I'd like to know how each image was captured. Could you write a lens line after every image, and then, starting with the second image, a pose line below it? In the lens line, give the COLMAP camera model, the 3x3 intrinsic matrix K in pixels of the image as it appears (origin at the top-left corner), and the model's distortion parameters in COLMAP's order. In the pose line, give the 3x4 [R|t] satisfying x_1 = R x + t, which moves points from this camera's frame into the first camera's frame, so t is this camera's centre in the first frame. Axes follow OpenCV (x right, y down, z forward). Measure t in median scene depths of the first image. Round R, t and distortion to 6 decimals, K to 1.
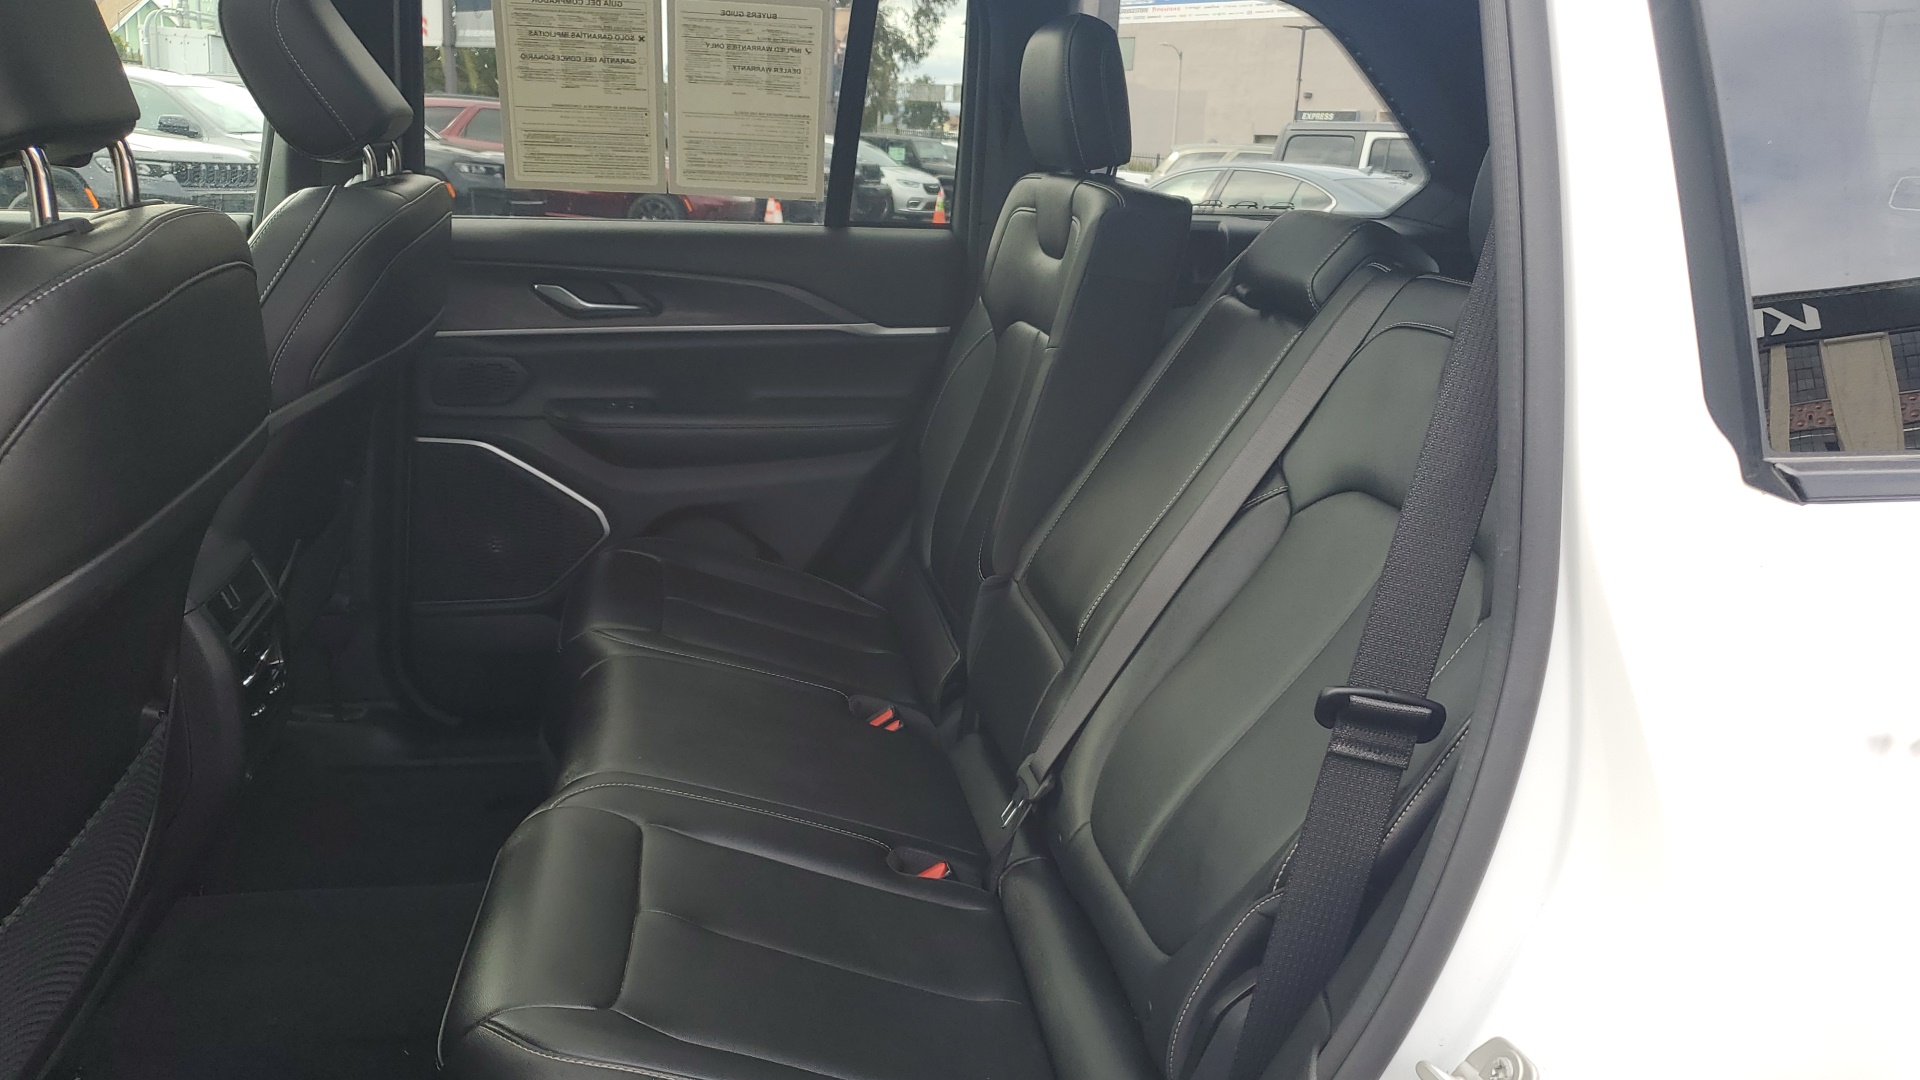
lens RADIAL K [[1546.1, 0, 964.4], [0, 1546.1, 535.5], [0, 0, 1]] dist [0.036099, -0.068475]
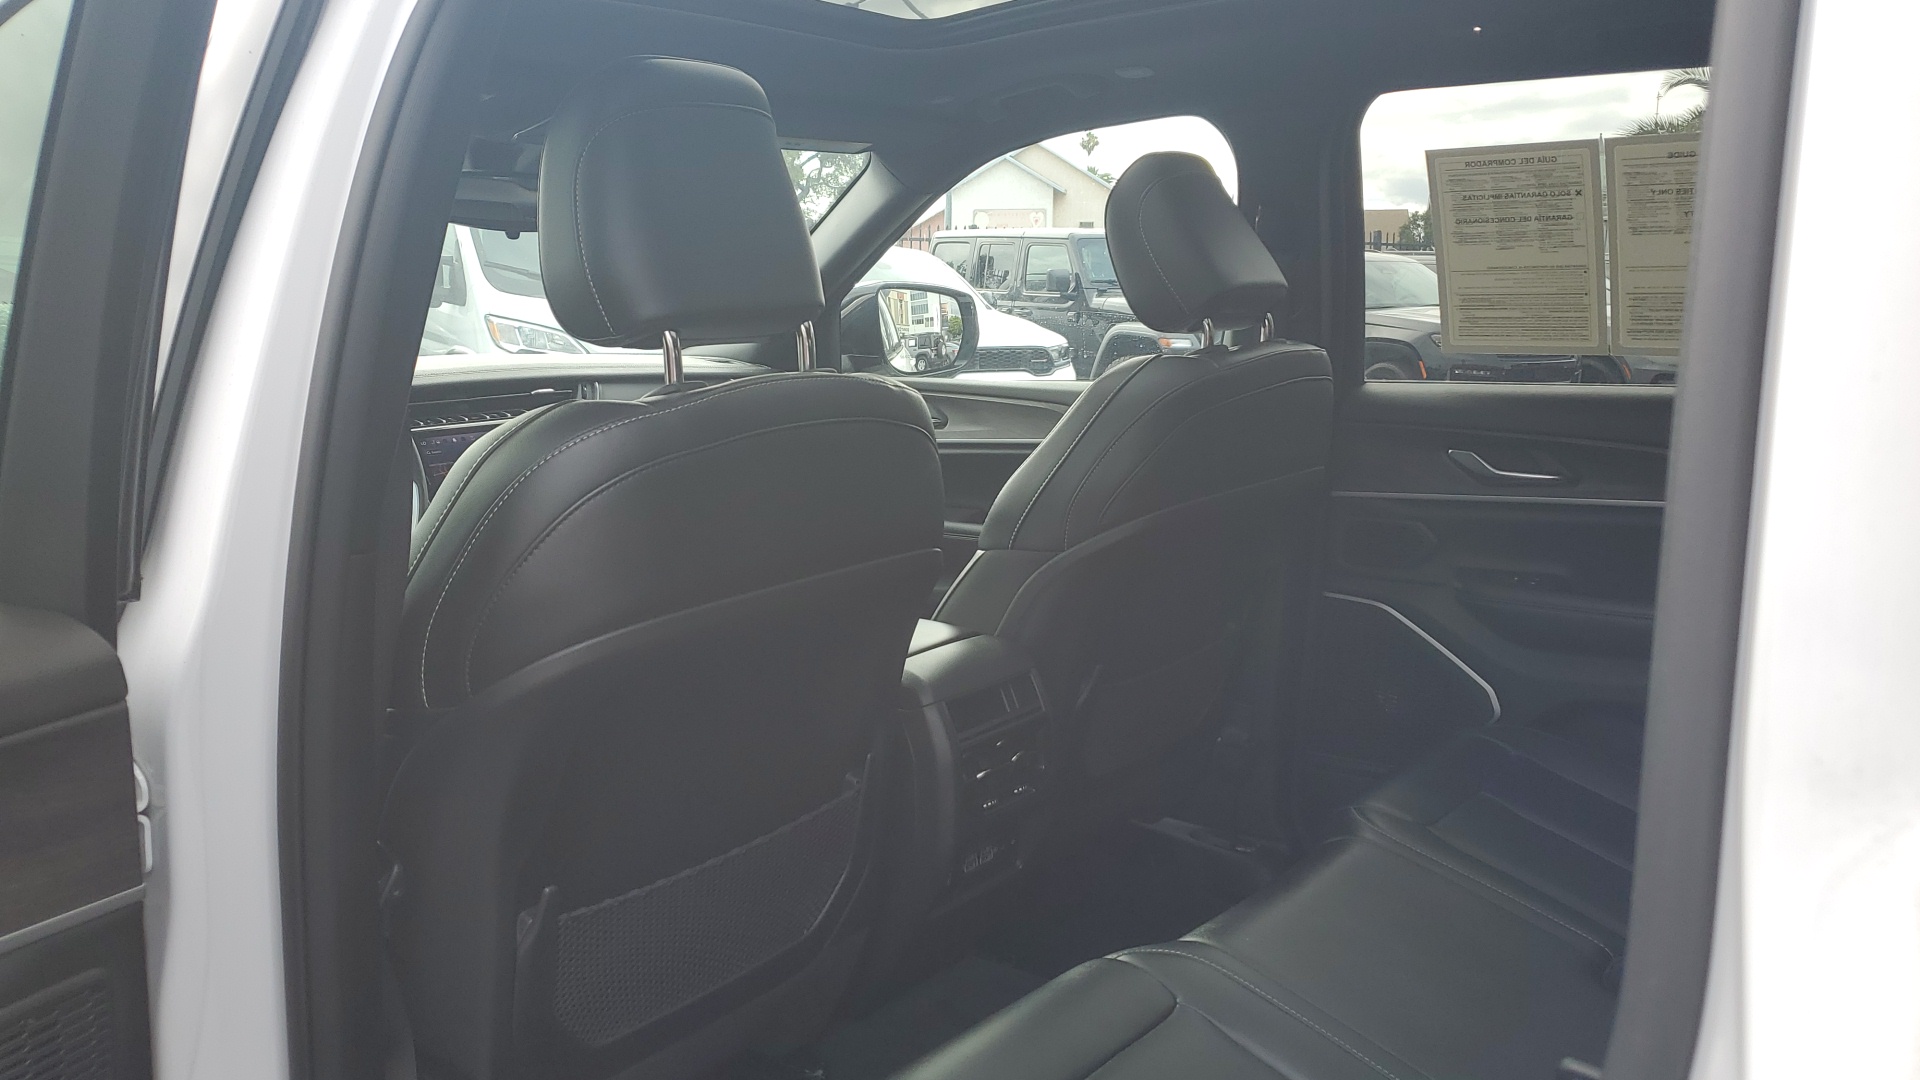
lens RADIAL K [[1546.1, 0, 974.6], [0, 1546.1, 541.9], [0, 0, 1]] dist [0.036099, -0.068475]
pose [[0.648657, 0.077255, -0.757149, 0.276285], [-0.153668, 0.987640, -0.030876, -0.028551], [0.745406, 0.136378, 0.652512, 0.149742]]
